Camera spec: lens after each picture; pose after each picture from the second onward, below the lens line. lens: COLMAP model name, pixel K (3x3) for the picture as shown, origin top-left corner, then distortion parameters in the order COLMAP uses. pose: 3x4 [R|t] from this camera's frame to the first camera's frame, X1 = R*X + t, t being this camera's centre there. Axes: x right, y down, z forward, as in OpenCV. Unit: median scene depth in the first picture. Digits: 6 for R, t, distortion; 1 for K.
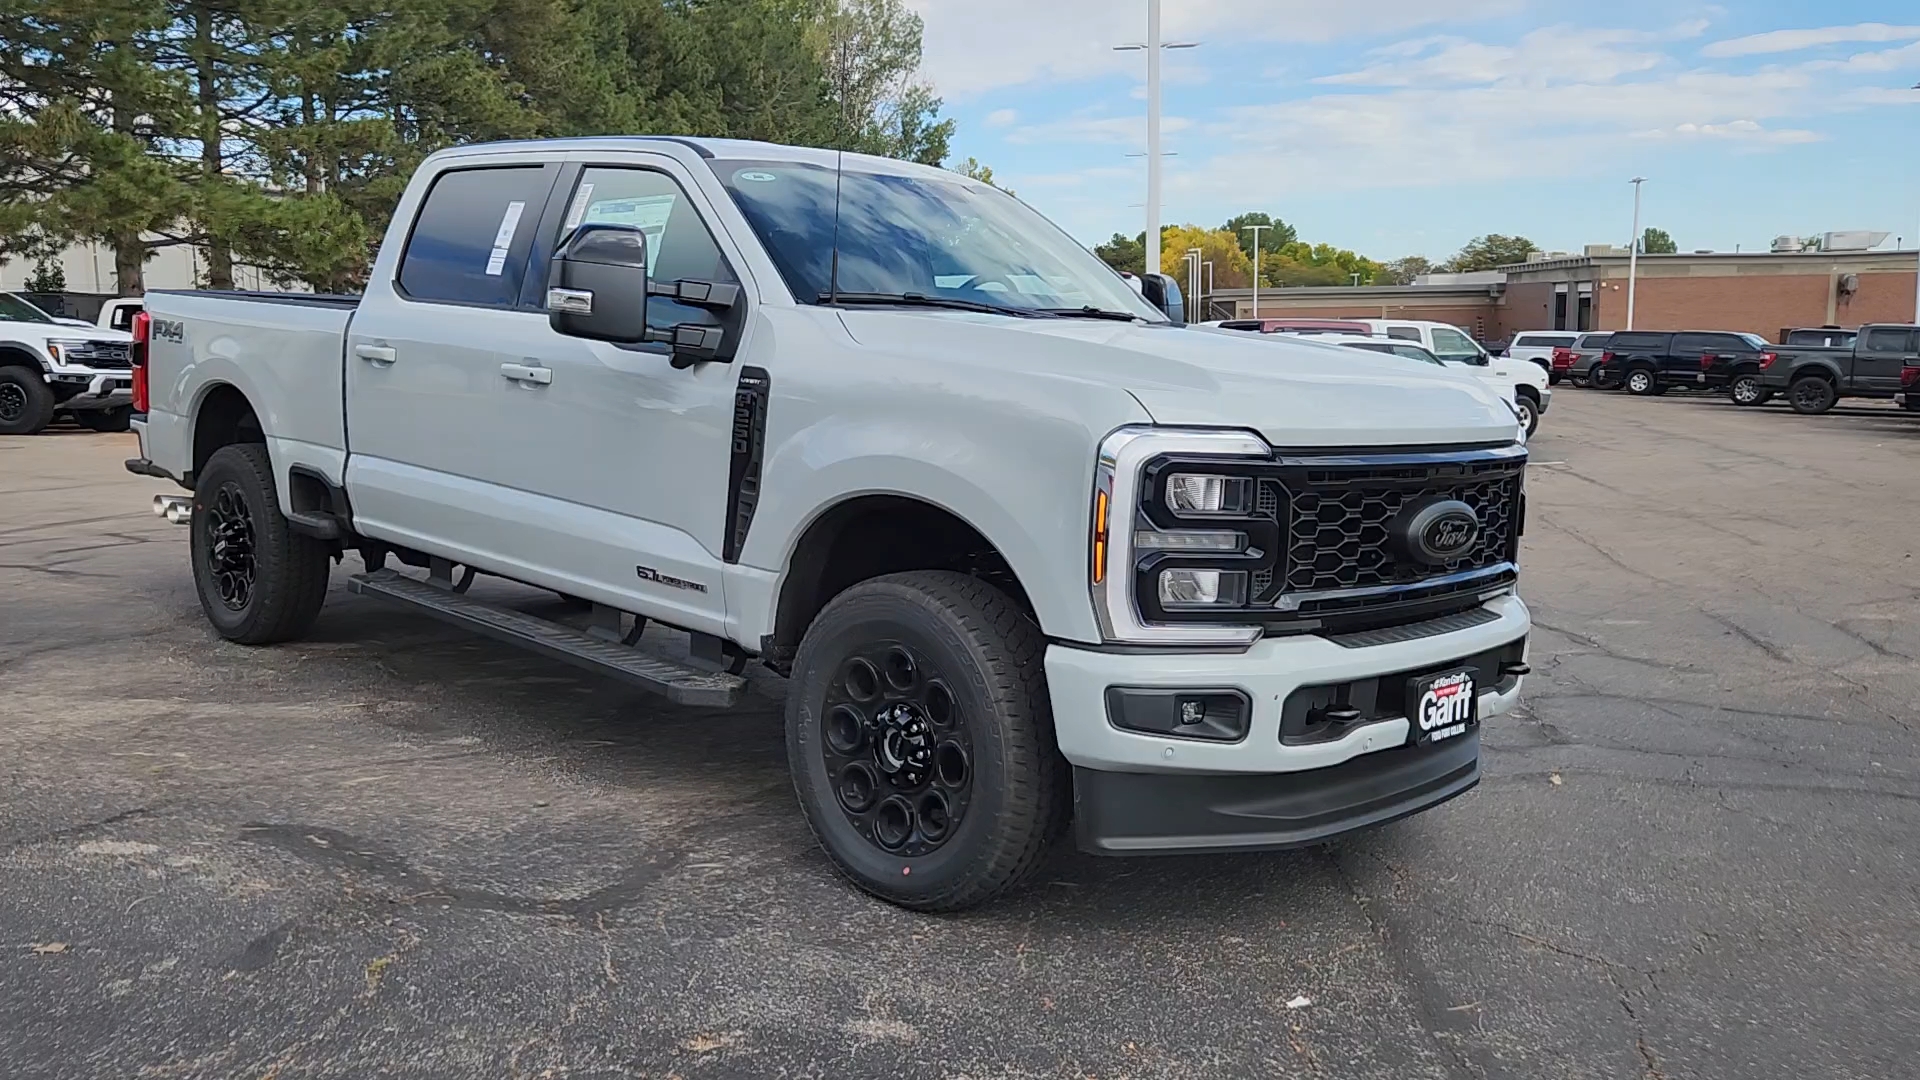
lens RADIAL K [[1638.7, 0, 936.6], [0, 1638.7, 539.4], [0, 0, 1]] dist [0.015323, 0.008491]
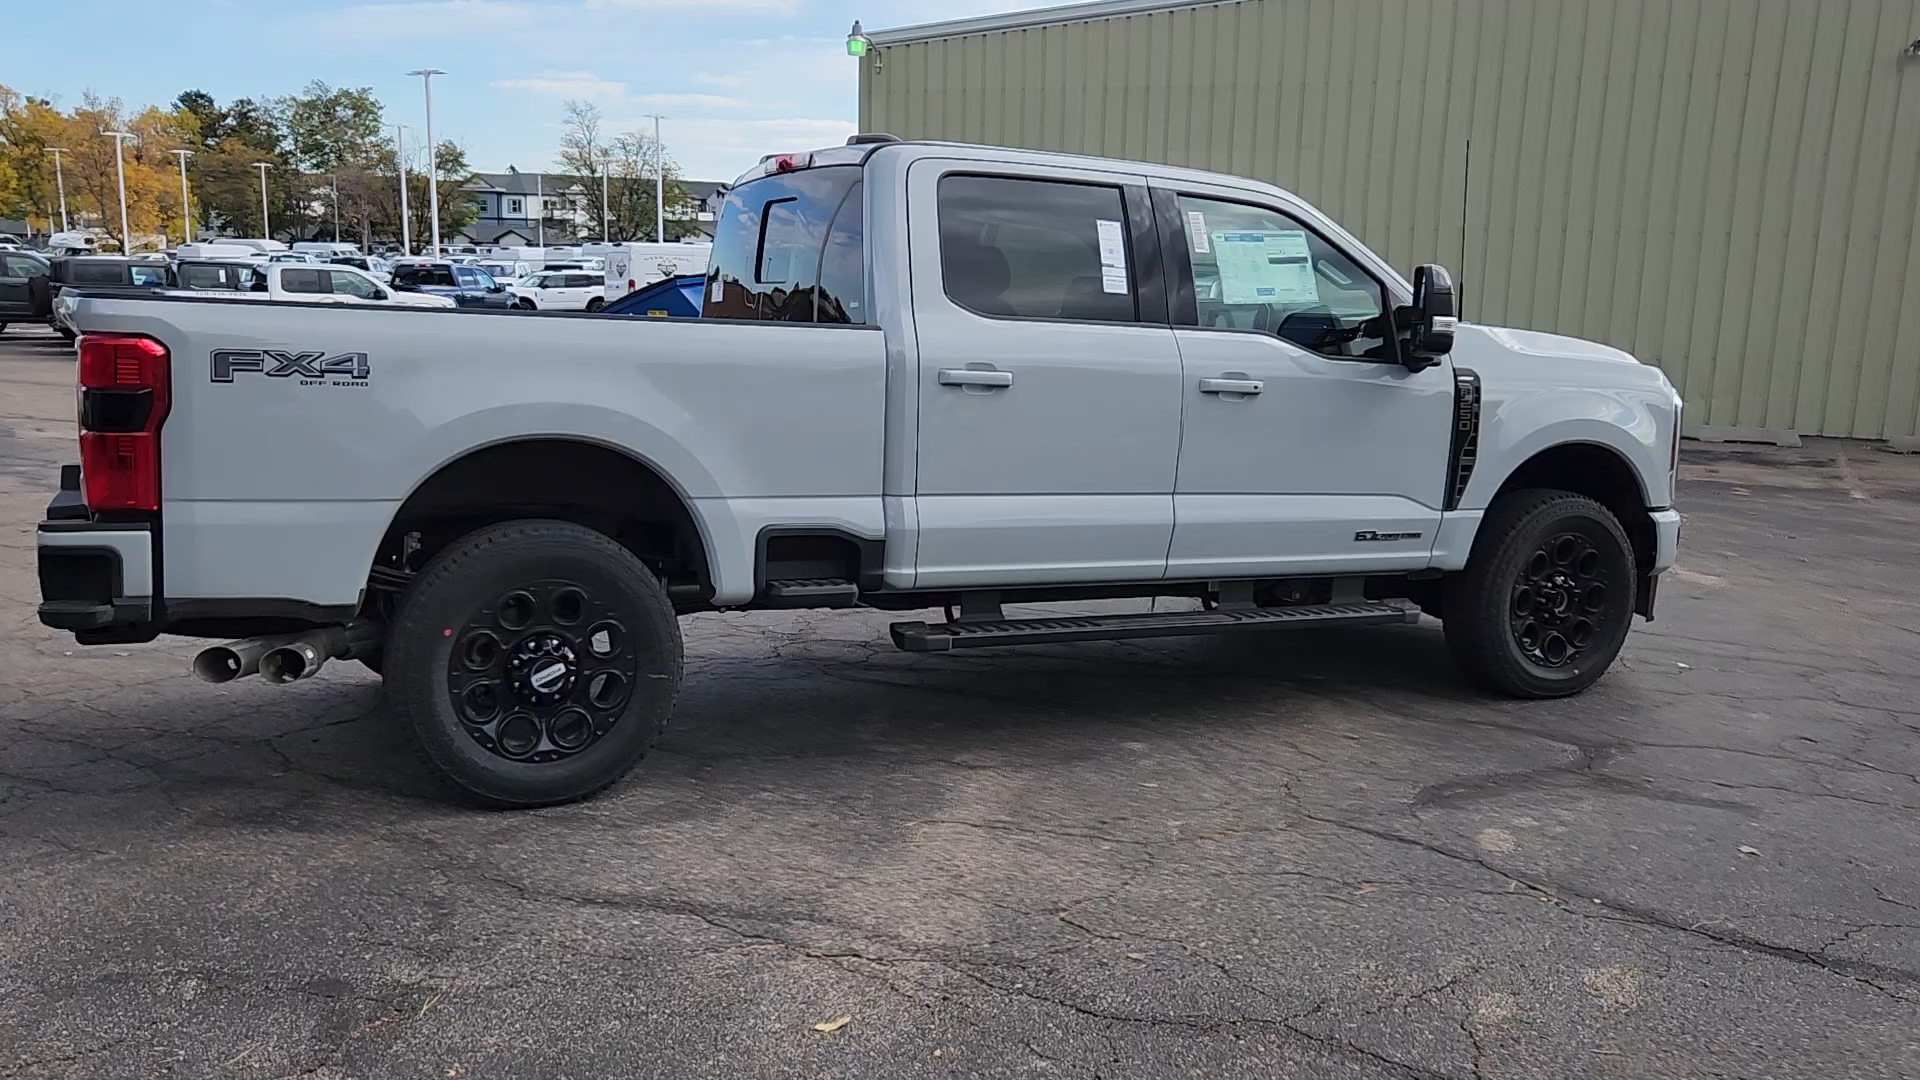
lens RADIAL K [[1638.7, 0, 936.6], [0, 1638.7, 539.4], [0, 0, 1]] dist [0.015323, 0.008491]
pose [[0.325379, -0.160587, 0.931848, -1.549045], [0.108784, 0.985288, 0.131811, -0.190002], [-0.939305, 0.058481, 0.338062, 0.931194]]
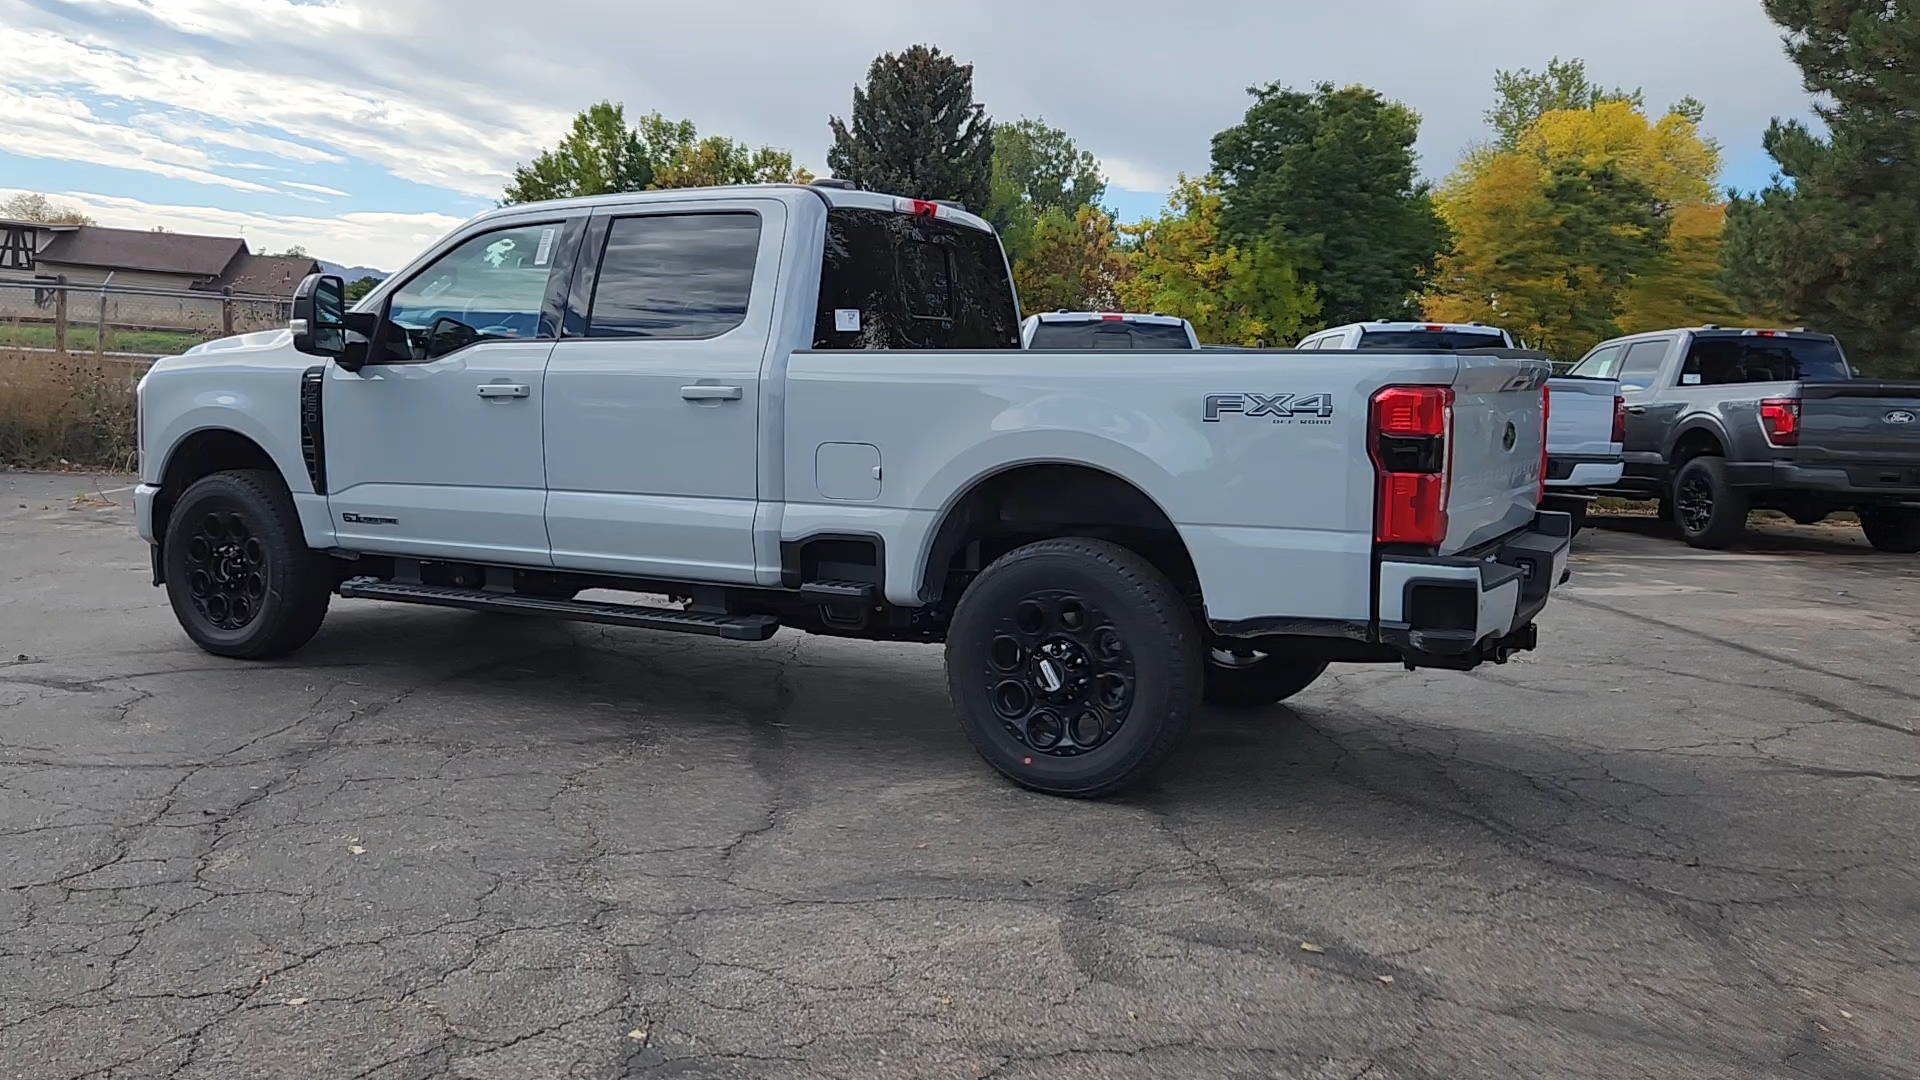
lens RADIAL K [[1638.7, 0, 936.6], [0, 1638.7, 539.4], [0, 0, 1]] dist [0.015323, 0.008491]
pose [[-0.960577, -0.034037, -0.275923, 0.060059], [-0.097088, 0.971061, 0.218206, -0.360895], [0.260511, 0.236392, -0.936084, 2.897168]]
